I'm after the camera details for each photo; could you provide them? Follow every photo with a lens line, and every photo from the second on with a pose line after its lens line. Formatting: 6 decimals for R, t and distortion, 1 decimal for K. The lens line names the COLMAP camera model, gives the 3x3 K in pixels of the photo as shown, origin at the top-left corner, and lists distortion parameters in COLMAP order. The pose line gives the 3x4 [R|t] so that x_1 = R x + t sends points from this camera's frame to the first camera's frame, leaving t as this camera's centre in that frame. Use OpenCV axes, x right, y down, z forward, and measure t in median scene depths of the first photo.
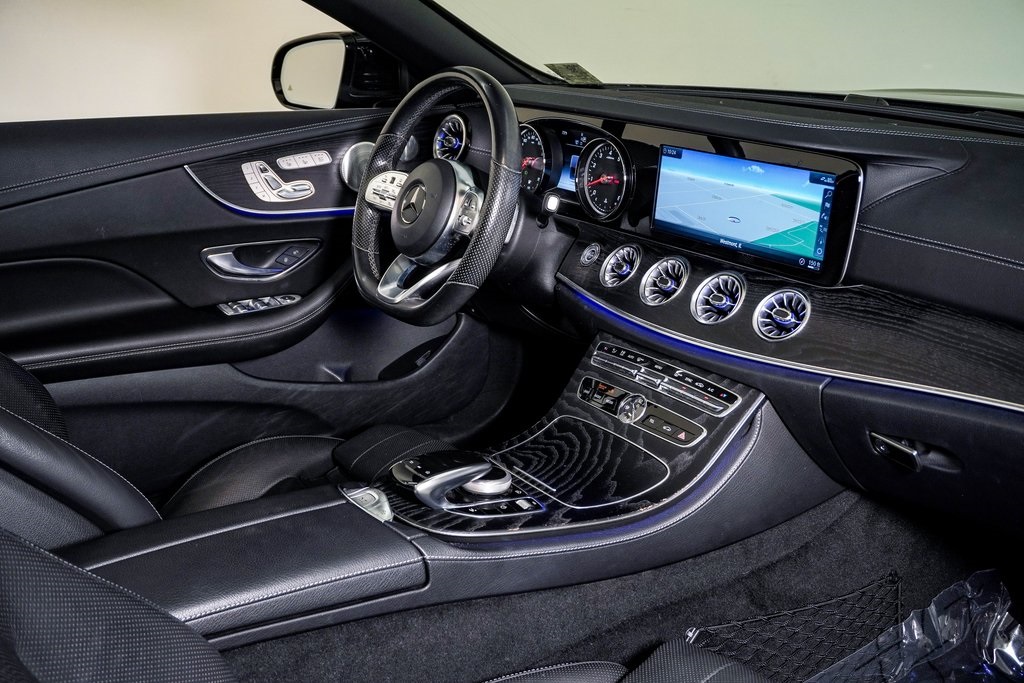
lens RADIAL K [[1139.9, 0, 509.5], [0, 1139.9, 345.3], [0, 0, 1]] dist [-0.026613, 0.000000]
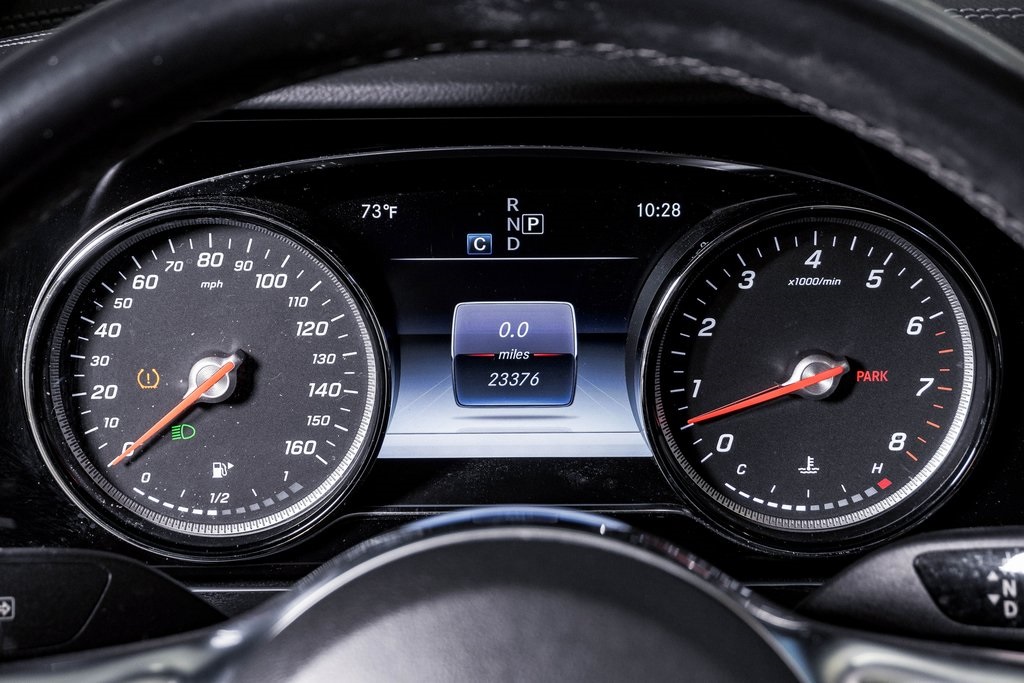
lens RADIAL K [[1807.0, 0, 510.1], [0, 1807.0, 341.8], [0, 0, 1]] dist [-0.012957, 0.000000]
pose [[0.537011, -0.248283, 0.806210, -0.283495], [0.256819, 0.958458, 0.124105, -0.255541], [-0.803531, 0.140405, 0.578467, 1.009837]]
